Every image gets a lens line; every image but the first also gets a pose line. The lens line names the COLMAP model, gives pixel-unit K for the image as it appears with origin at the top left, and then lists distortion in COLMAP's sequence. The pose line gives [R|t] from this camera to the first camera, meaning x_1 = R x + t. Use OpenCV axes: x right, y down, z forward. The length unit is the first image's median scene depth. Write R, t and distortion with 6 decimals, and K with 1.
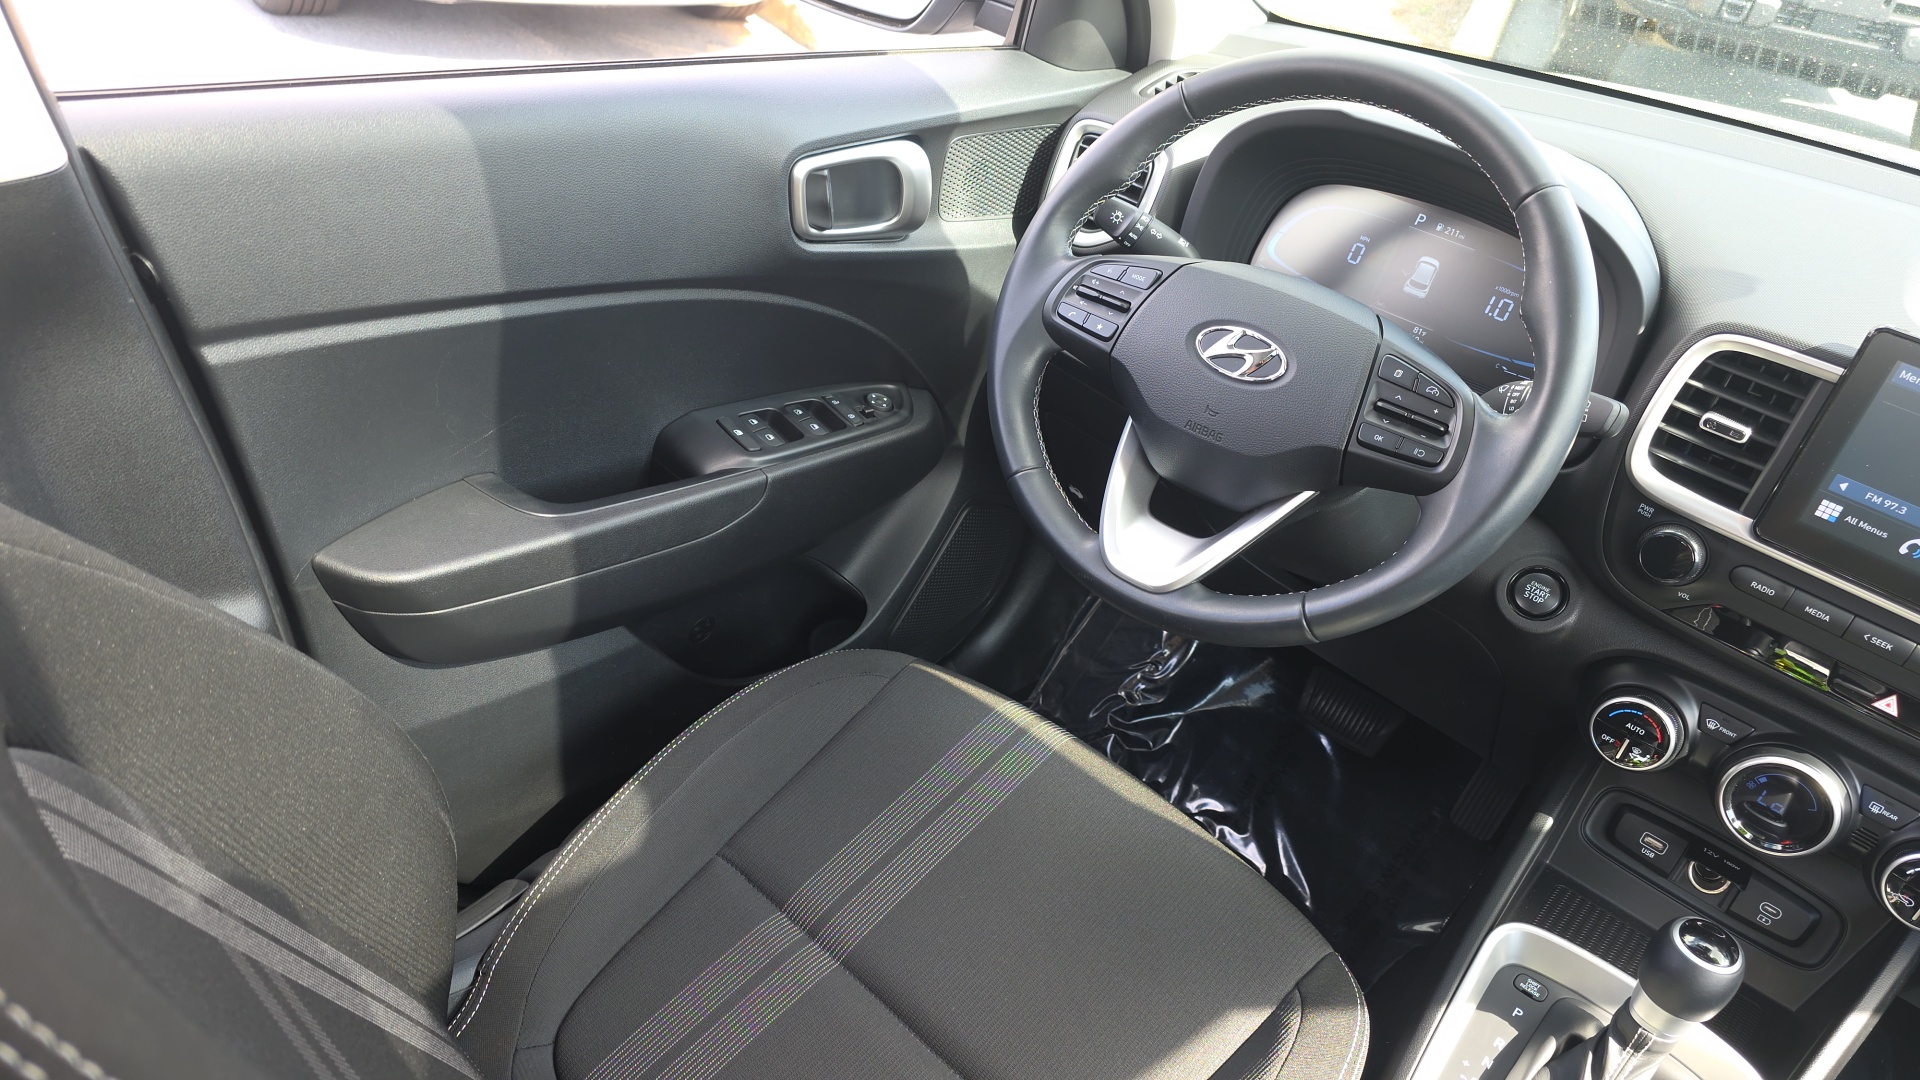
lens RADIAL K [[1292.6, 0, 940.7], [0, 1292.6, 543.3], [0, 0, 1]] dist [0.052001, -0.050347]
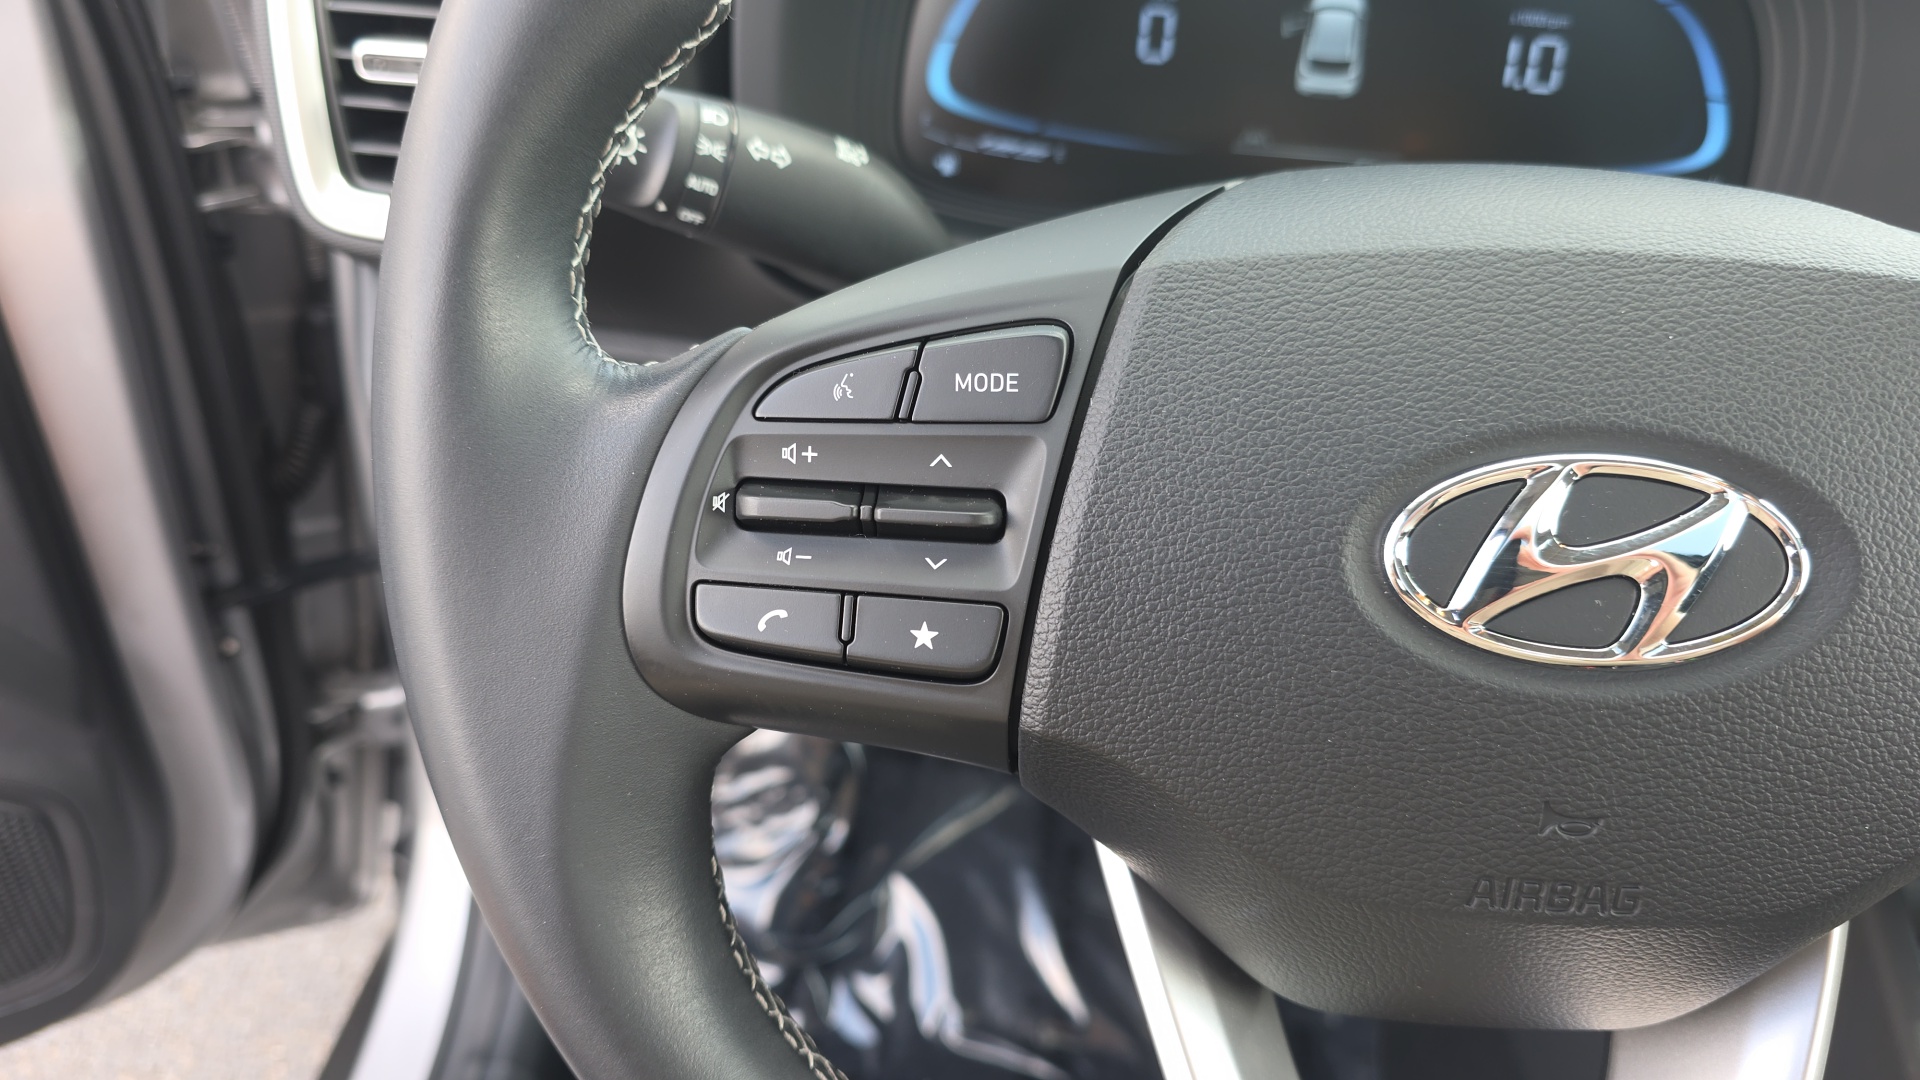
lens RADIAL K [[1317.0, 0, 895.7], [0, 1317.0, 576.8], [0, 0, 1]] dist [0.036438, -0.048052]
pose [[0.809144, -0.449097, 0.378943, 0.035619], [0.389507, 0.892775, 0.226355, -0.246098], [-0.439967, -0.035553, 0.897310, 0.836695]]
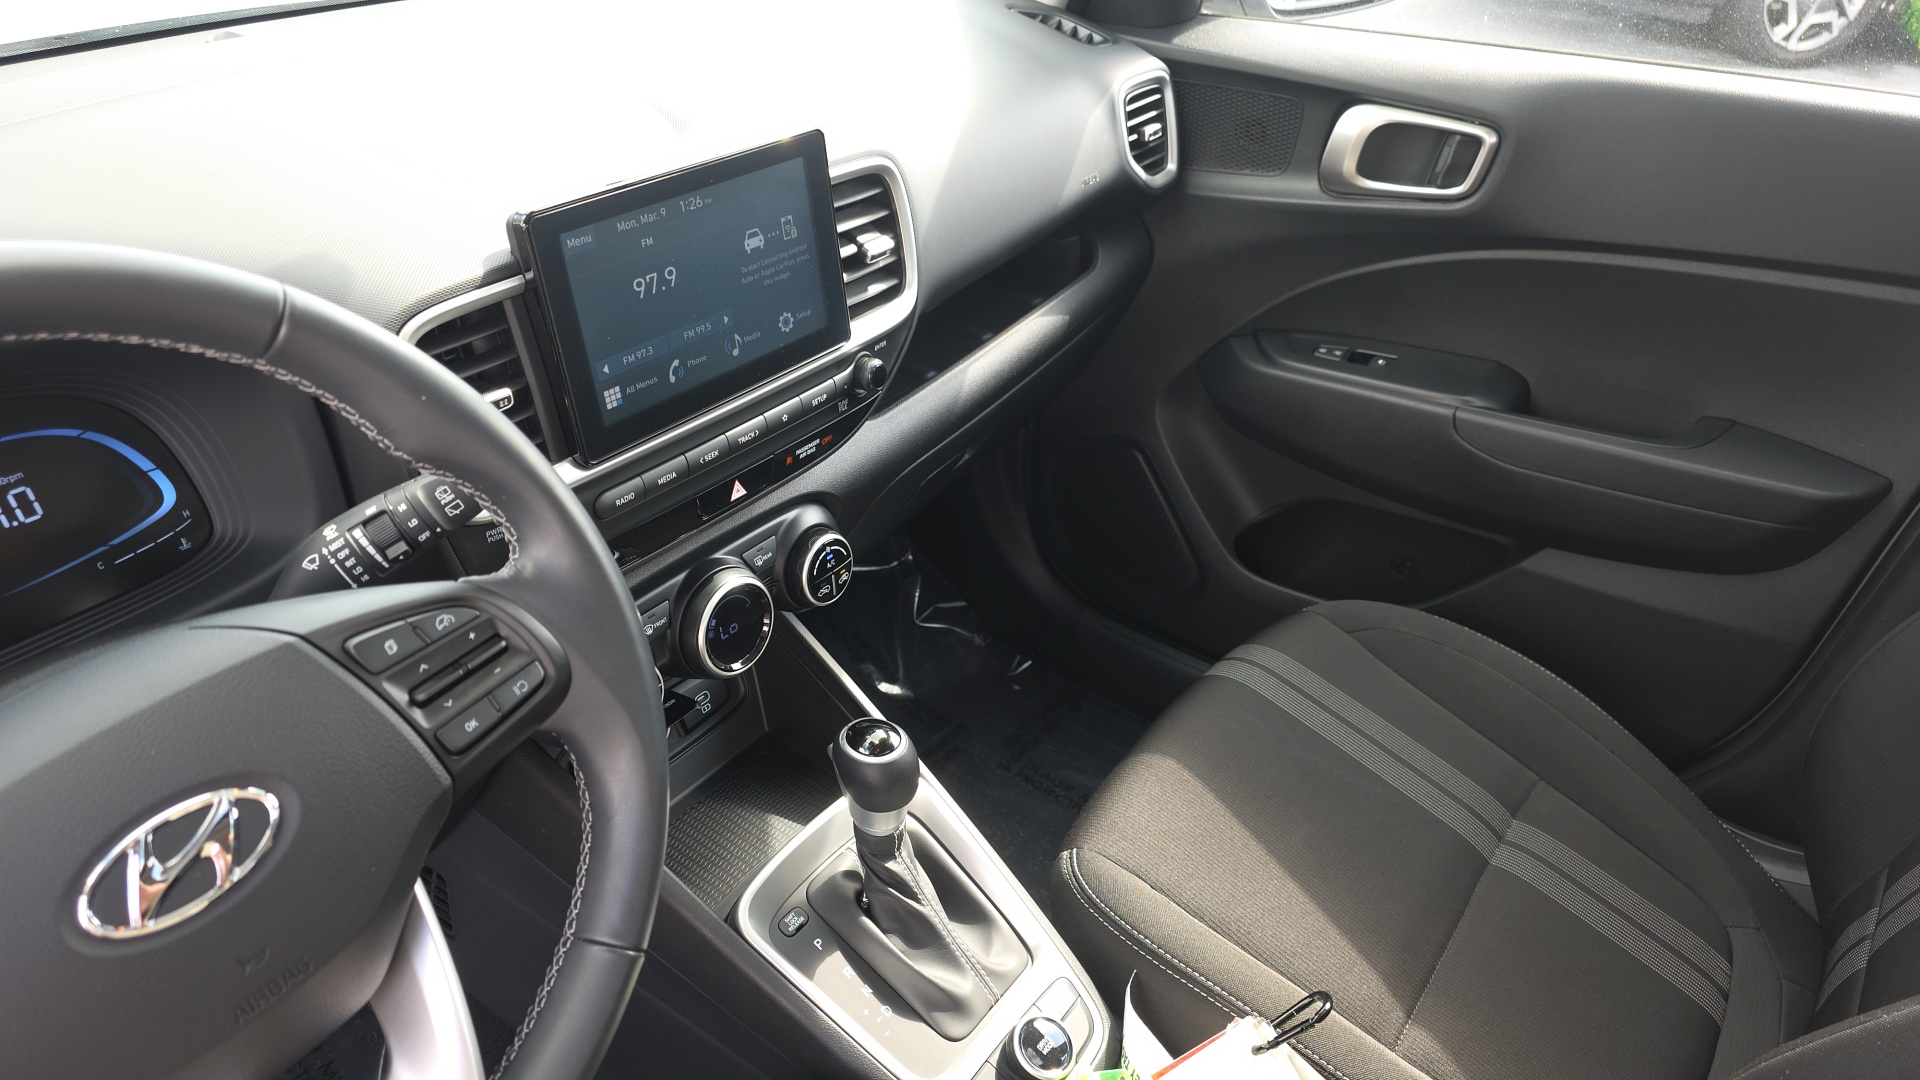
lens RADIAL K [[1292.2, 0, 945.2], [0, 1292.2, 557.2], [0, 0, 1]] dist [0.057794, -0.069685]
pose [[-0.084511, -0.671070, 0.736562, -0.088296], [0.515491, 0.603152, 0.608668, -0.371753], [-0.852717, 0.431131, 0.294957, 0.544579]]
